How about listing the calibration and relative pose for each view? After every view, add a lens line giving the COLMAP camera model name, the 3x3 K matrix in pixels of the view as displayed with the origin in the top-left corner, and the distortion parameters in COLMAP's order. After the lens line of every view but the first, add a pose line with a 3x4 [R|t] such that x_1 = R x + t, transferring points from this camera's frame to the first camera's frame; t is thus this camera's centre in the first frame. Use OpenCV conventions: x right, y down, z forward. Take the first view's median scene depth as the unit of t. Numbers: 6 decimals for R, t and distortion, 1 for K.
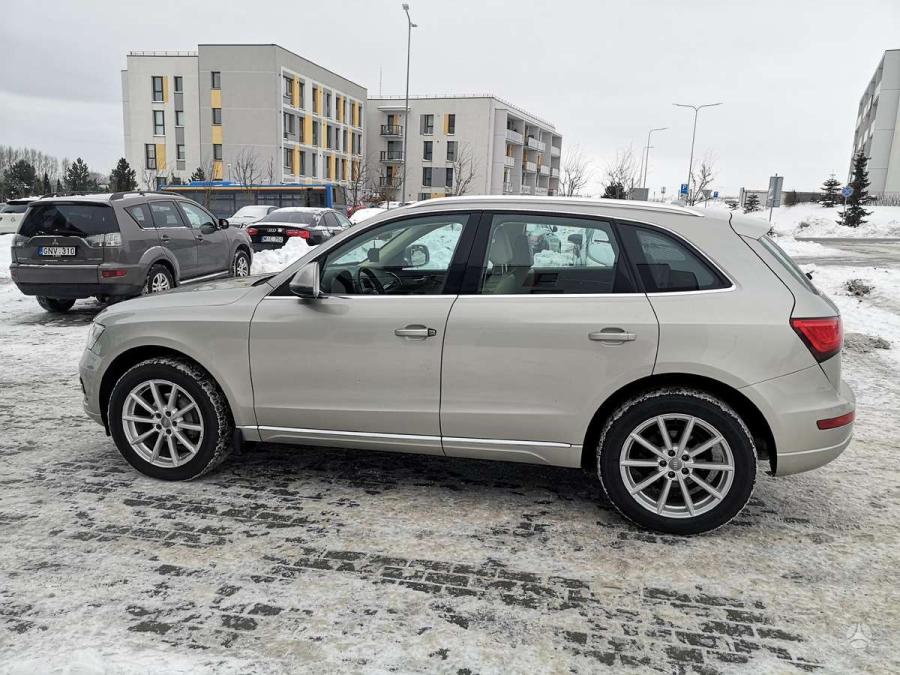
lens RADIAL K [[698.0, 0, 450.2], [0, 698.0, 341.5], [0, 0, 1]] dist [0.058535, -0.045407]
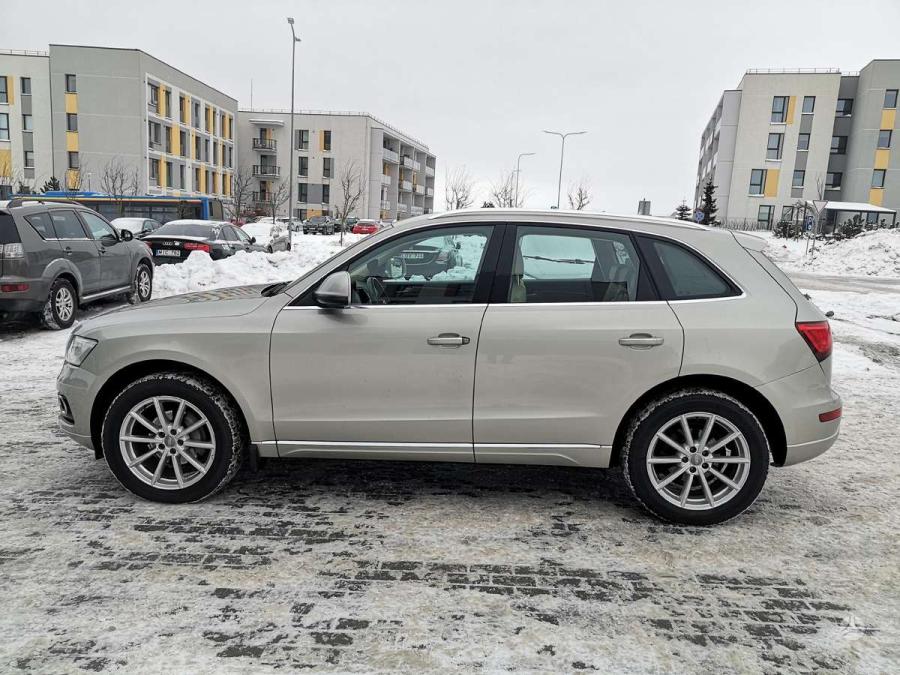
lens RADIAL K [[698.0, 0, 449.7], [0, 698.0, 341.2], [0, 0, 1]] dist [0.058535, -0.045407]
pose [[0.983545, -0.013978, 0.180124, -0.089577], [0.018562, 0.999545, -0.023790, 0.004529], [-0.179709, 0.026742, 0.983356, 0.002034]]
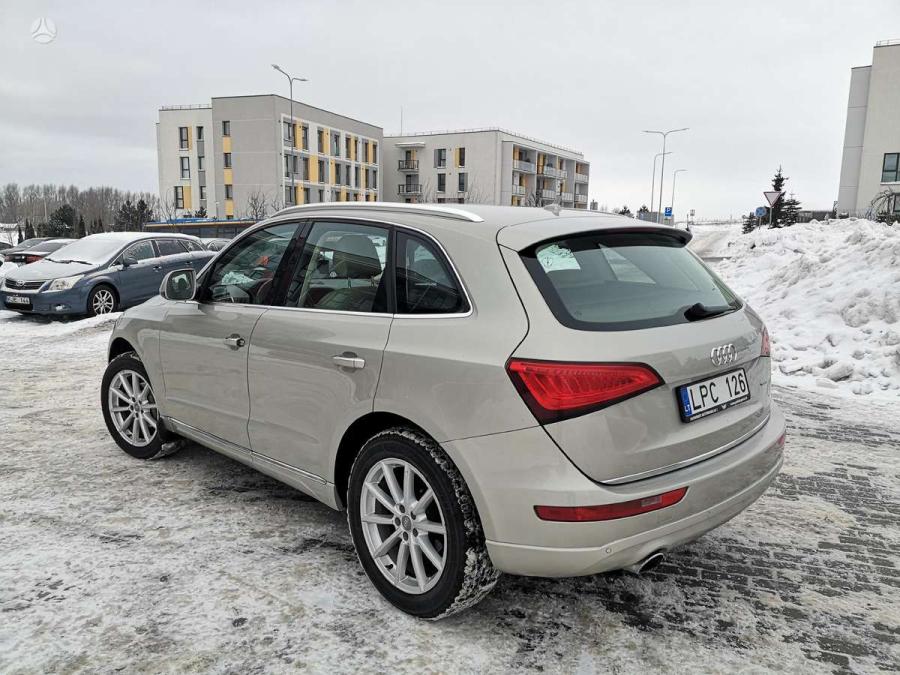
lens RADIAL K [[698.0, 0, 455.2], [0, 698.0, 340.4], [0, 0, 1]] dist [0.058535, -0.045407]
pose [[0.989411, -0.003101, -0.145105, 1.216269], [-0.002891, 0.999152, -0.041070, 0.071541], [0.145109, 0.041054, 0.988564, -0.257018]]
